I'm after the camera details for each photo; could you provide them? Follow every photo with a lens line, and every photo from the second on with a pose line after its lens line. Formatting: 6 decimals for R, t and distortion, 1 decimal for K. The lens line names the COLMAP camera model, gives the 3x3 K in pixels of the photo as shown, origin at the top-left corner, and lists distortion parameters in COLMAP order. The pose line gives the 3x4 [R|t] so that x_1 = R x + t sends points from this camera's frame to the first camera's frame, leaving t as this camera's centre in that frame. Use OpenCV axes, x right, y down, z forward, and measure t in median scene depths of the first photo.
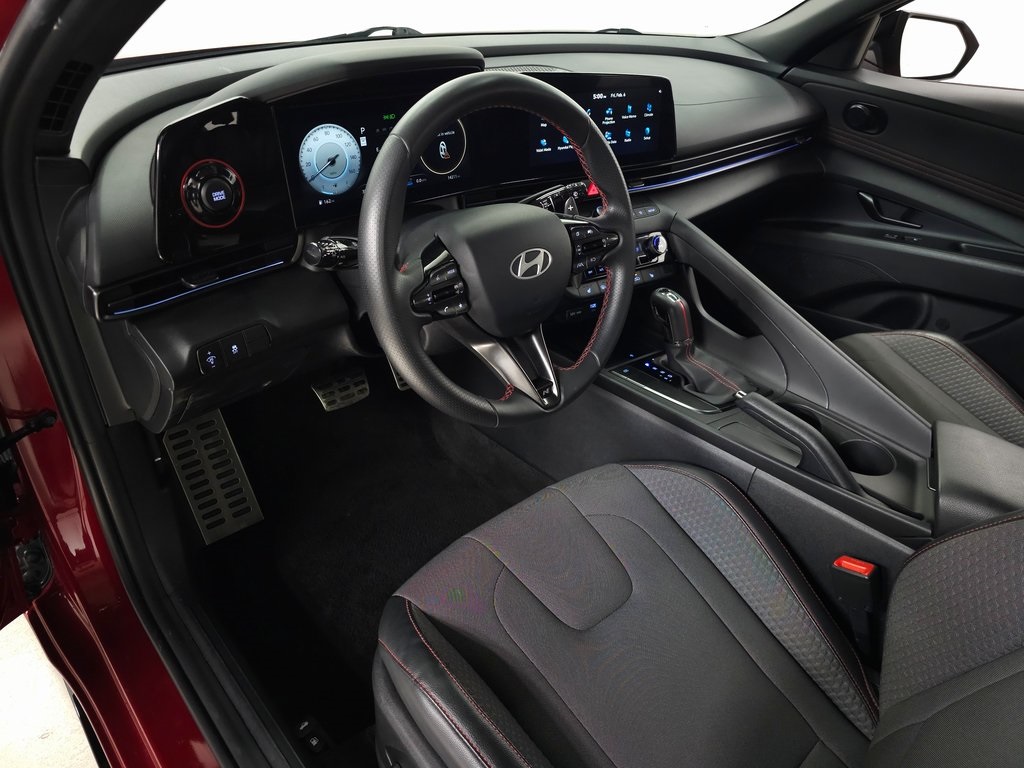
lens RADIAL K [[680.9, 0, 513.3], [0, 680.9, 401.0], [0, 0, 1]] dist [0.043426, -0.041856]
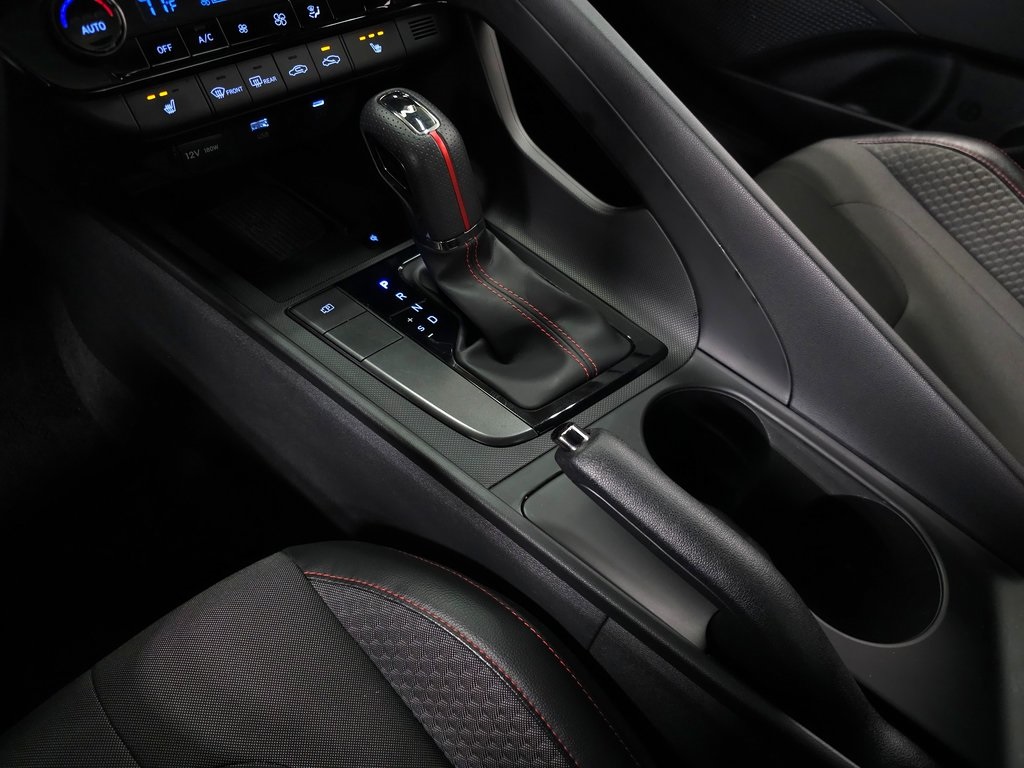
lens RADIAL K [[693.9, 0, 512.0], [0, 693.9, 384.0], [0, 0, 1]] dist [0.036844, -0.047512]
pose [[0.991770, -0.070354, 0.106971, 0.235308], [0.031570, 0.944074, 0.328218, -0.139863], [-0.124080, -0.322139, 0.938526, 0.599613]]
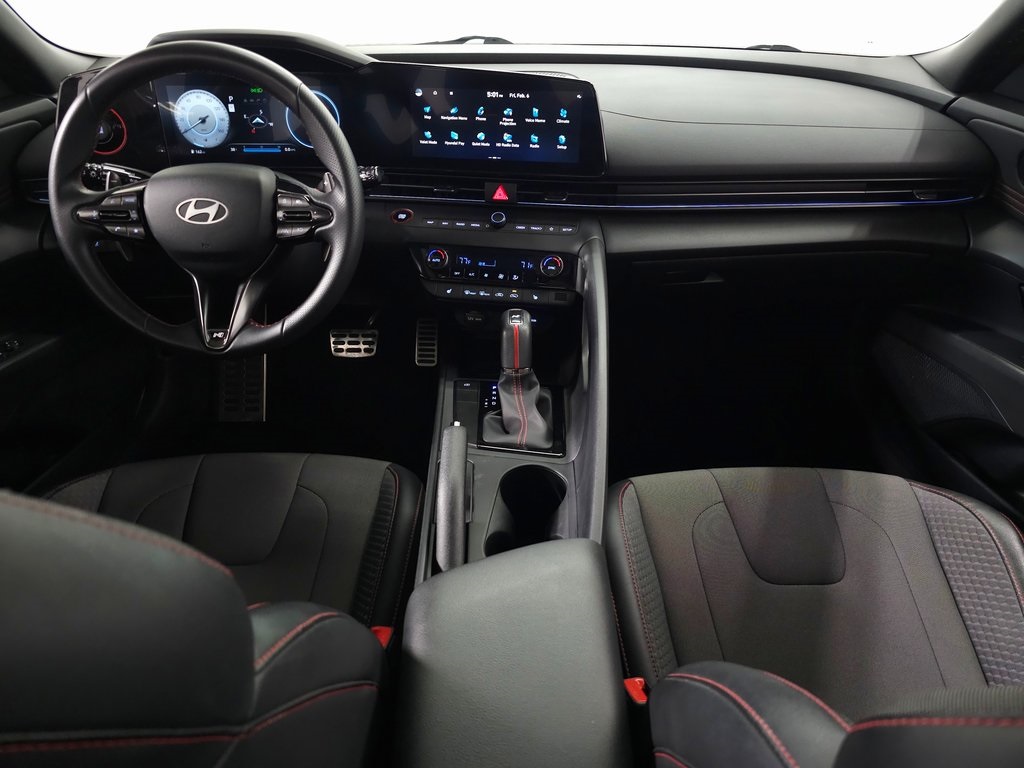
lens RADIAL K [[680.9, 0, 513.3], [0, 680.9, 401.0], [0, 0, 1]] dist [0.043426, -0.041856]
pose [[0.743486, 0.309665, -0.592736, 0.800224], [-0.343804, 0.937224, 0.058395, -0.103371], [0.573610, 0.160369, 0.803277, 0.299672]]
